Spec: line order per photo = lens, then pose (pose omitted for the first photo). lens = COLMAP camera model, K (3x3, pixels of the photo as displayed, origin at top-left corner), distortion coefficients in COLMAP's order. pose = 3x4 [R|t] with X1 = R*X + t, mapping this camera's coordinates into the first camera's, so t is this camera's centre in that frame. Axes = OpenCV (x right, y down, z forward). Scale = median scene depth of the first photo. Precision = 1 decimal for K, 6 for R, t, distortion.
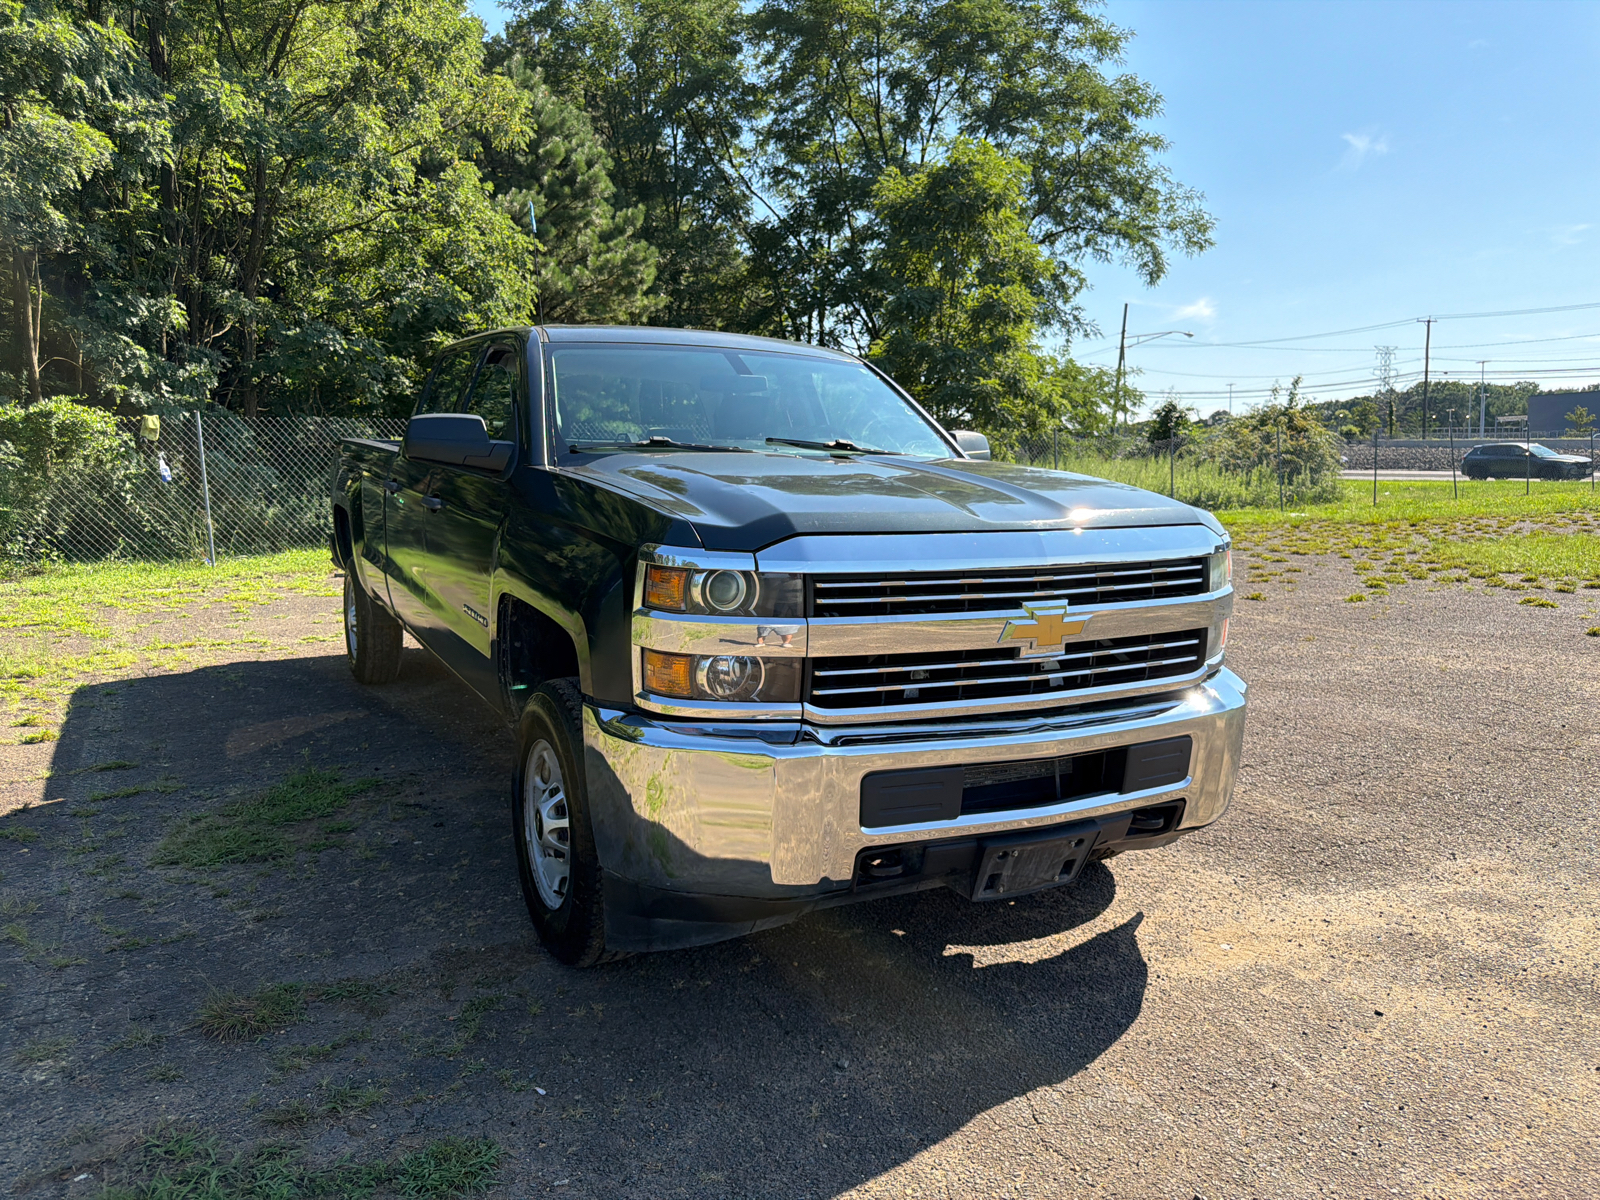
lens RADIAL K [[1138.0, 0, 795.0], [0, 1138.0, 602.7], [0, 0, 1]] dist [0.029905, -0.041928]
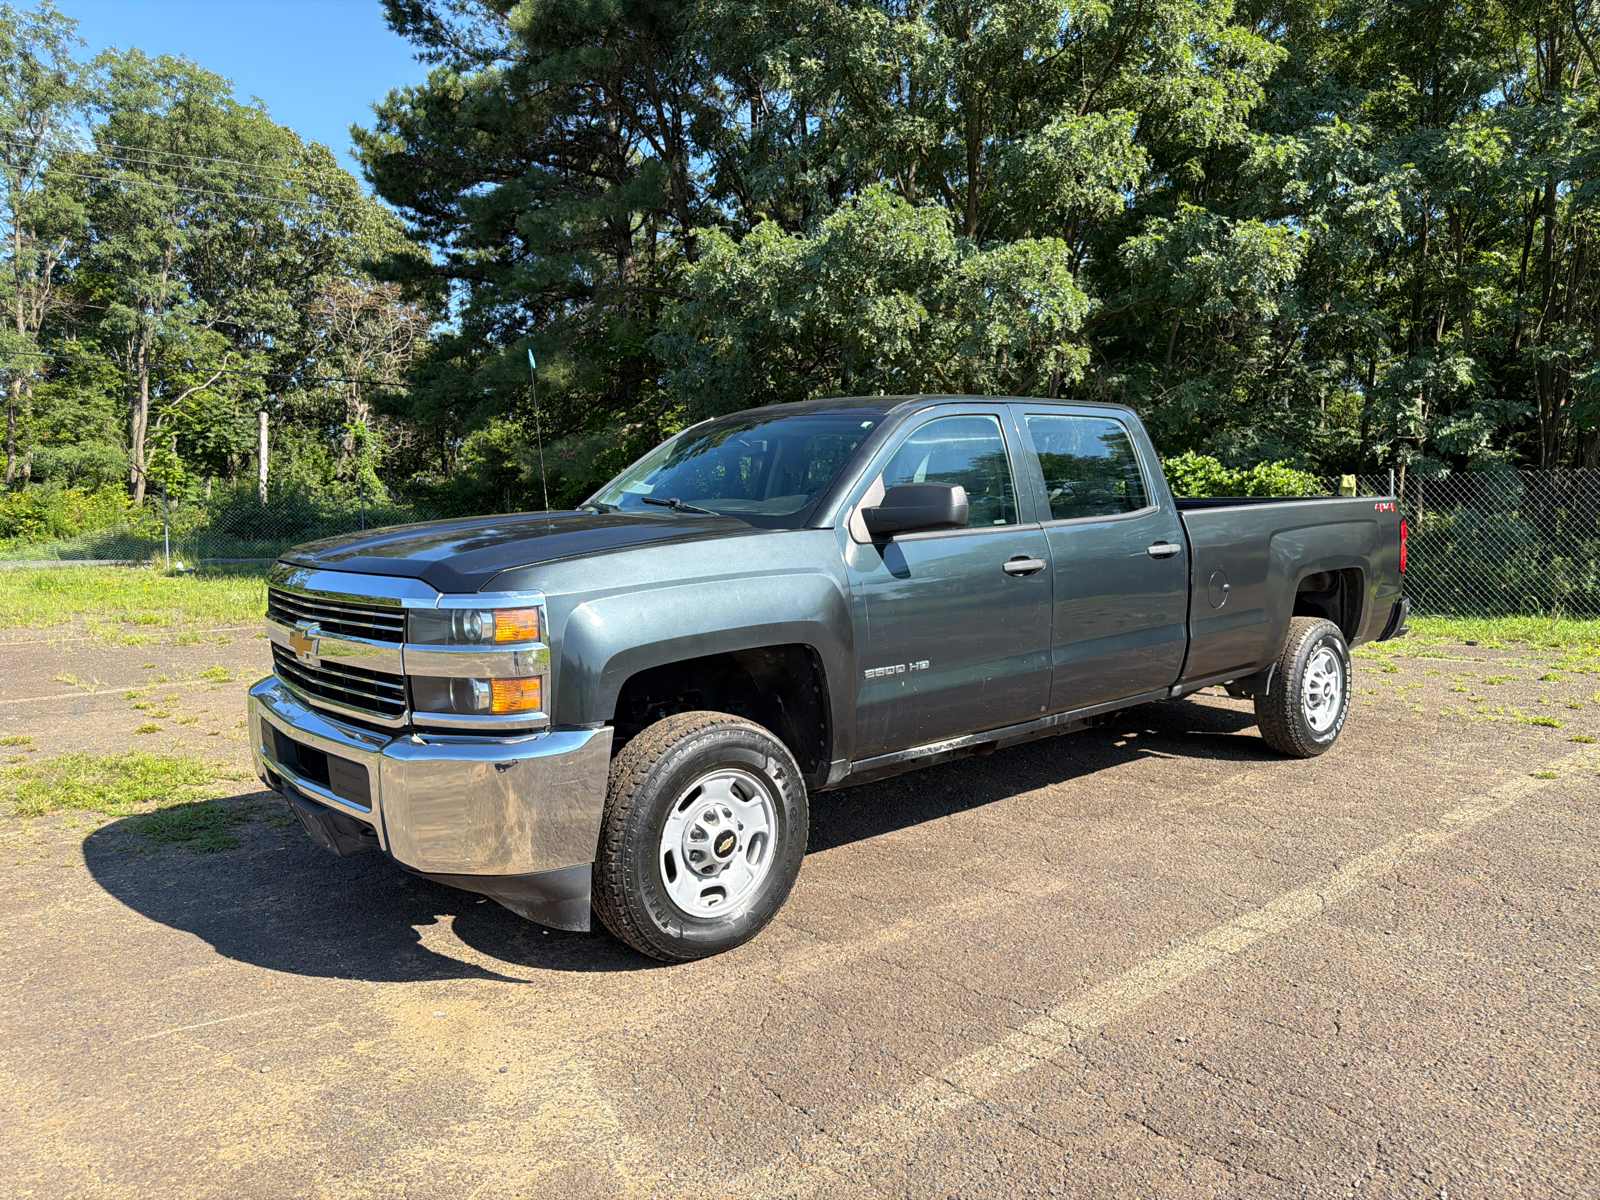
lens RADIAL K [[1138.0, 0, 798.5], [0, 1138.0, 596.7], [0, 0, 1]] dist [0.029905, -0.041928]
pose [[0.231702, 0.068789, -0.970352, 0.340423], [-0.121221, 0.991763, 0.041361, -0.032189], [0.965205, 0.108043, 0.238132, 0.254829]]
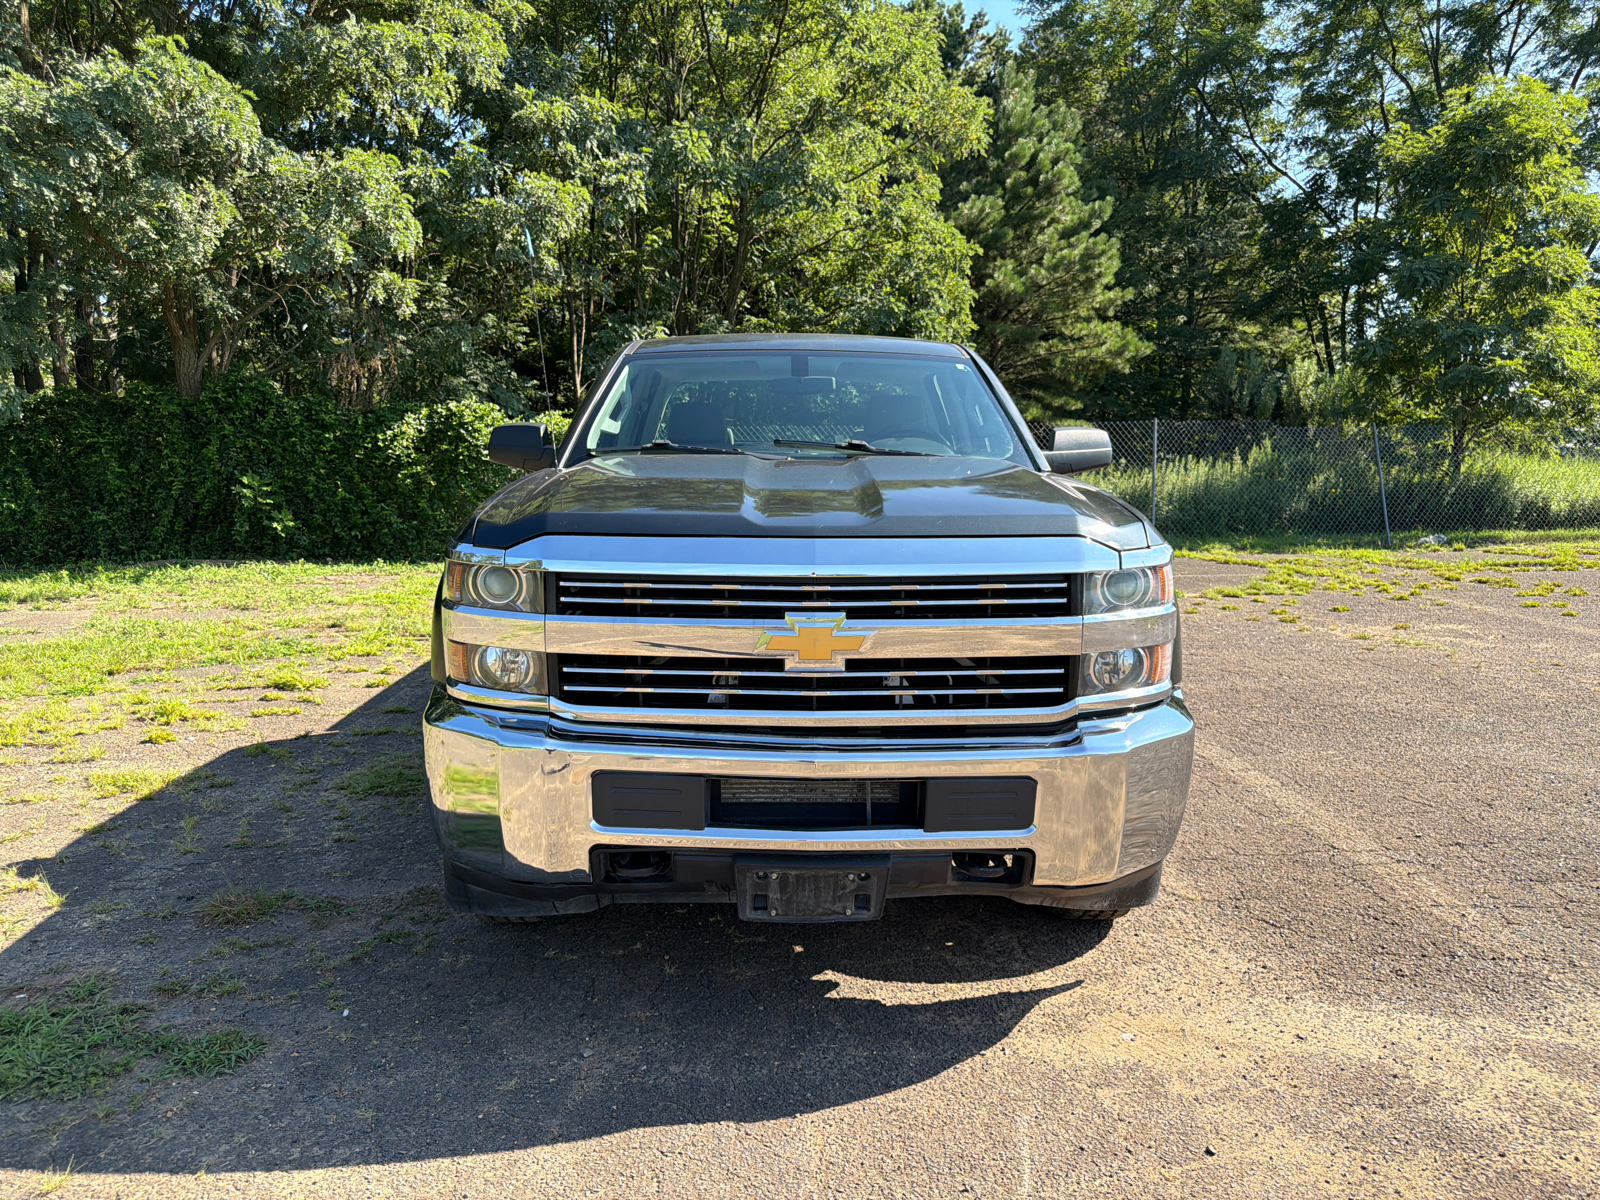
lens RADIAL K [[1138.0, 0, 798.8], [0, 1138.0, 597.8], [0, 0, 1]] dist [0.029905, -0.041928]
pose [[0.893637, 0.049671, -0.446033, 0.129249], [-0.051463, 0.998642, 0.008103, -0.004195], [0.445829, 0.015713, 0.894980, 0.032468]]
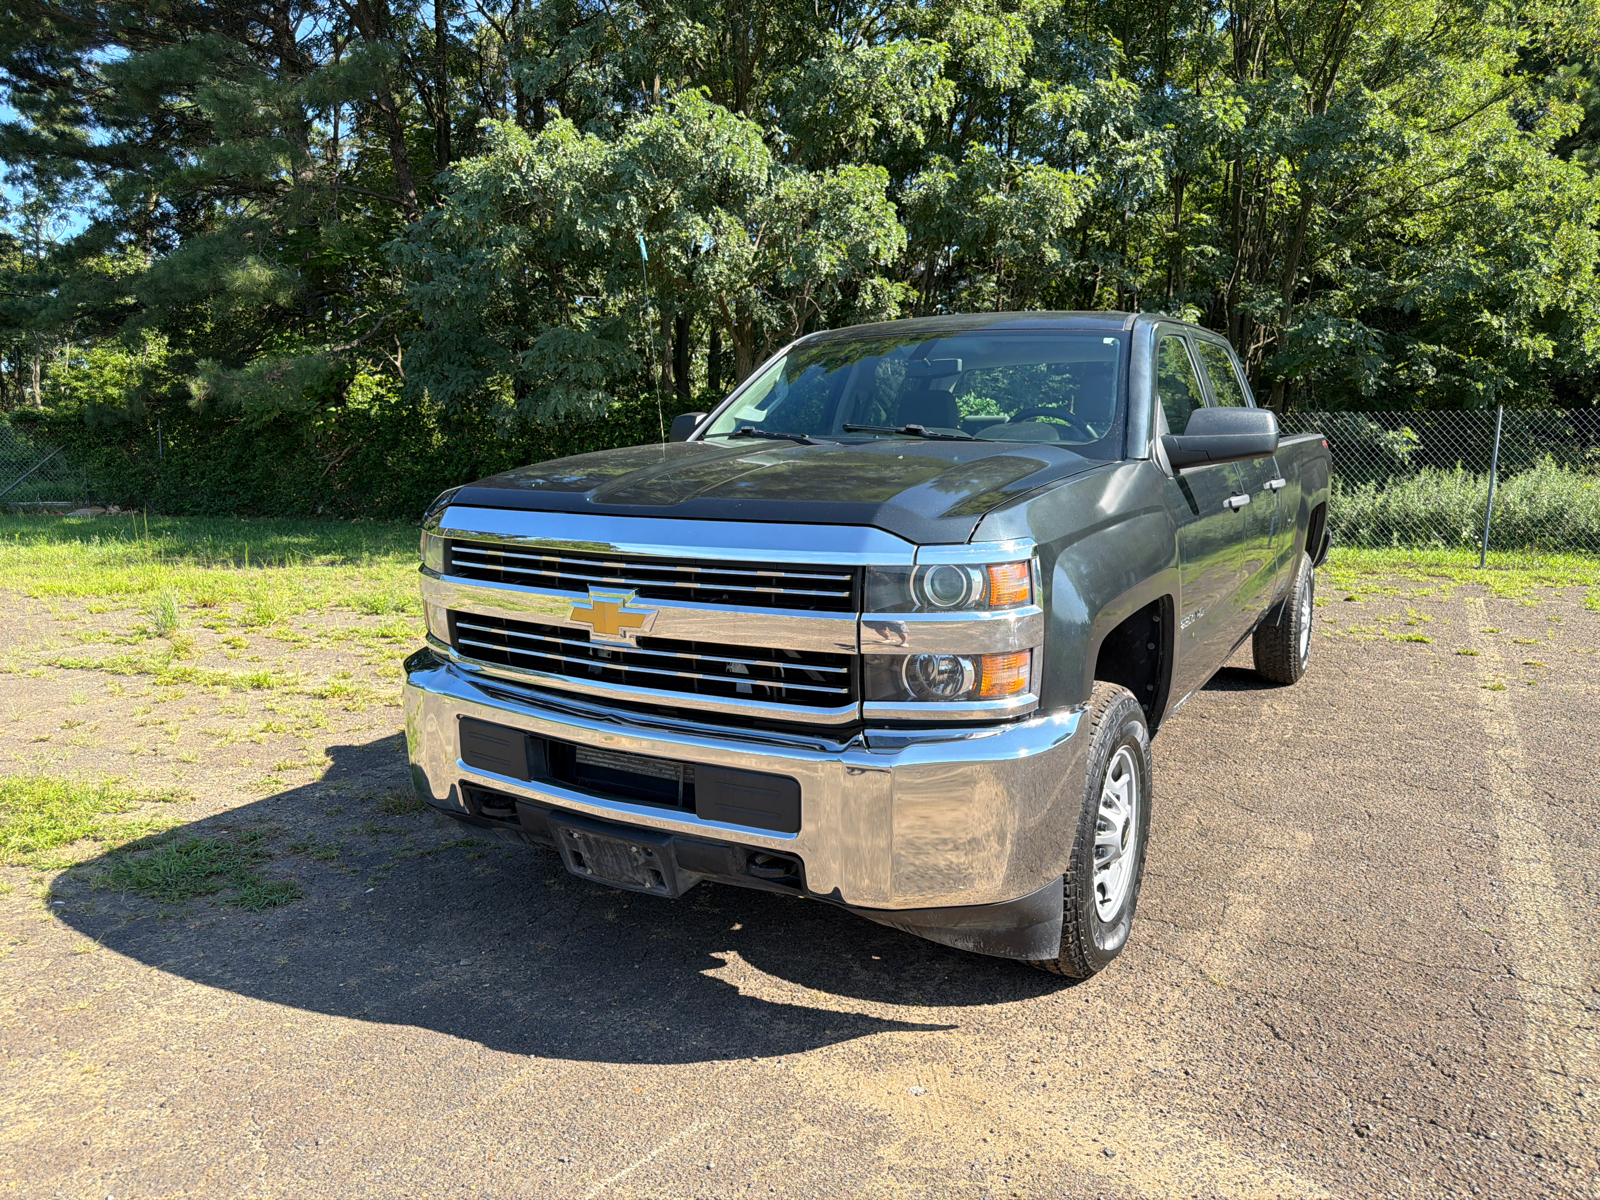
lens RADIAL K [[1138.0, 0, 801.5], [0, 1138.0, 601.3], [0, 0, 1]] dist [0.029905, -0.041928]
pose [[0.532917, 0.109072, -0.839108, 0.231831], [-0.109254, 0.992226, 0.059587, -0.013596], [0.839084, 0.059921, 0.540691, 0.126820]]
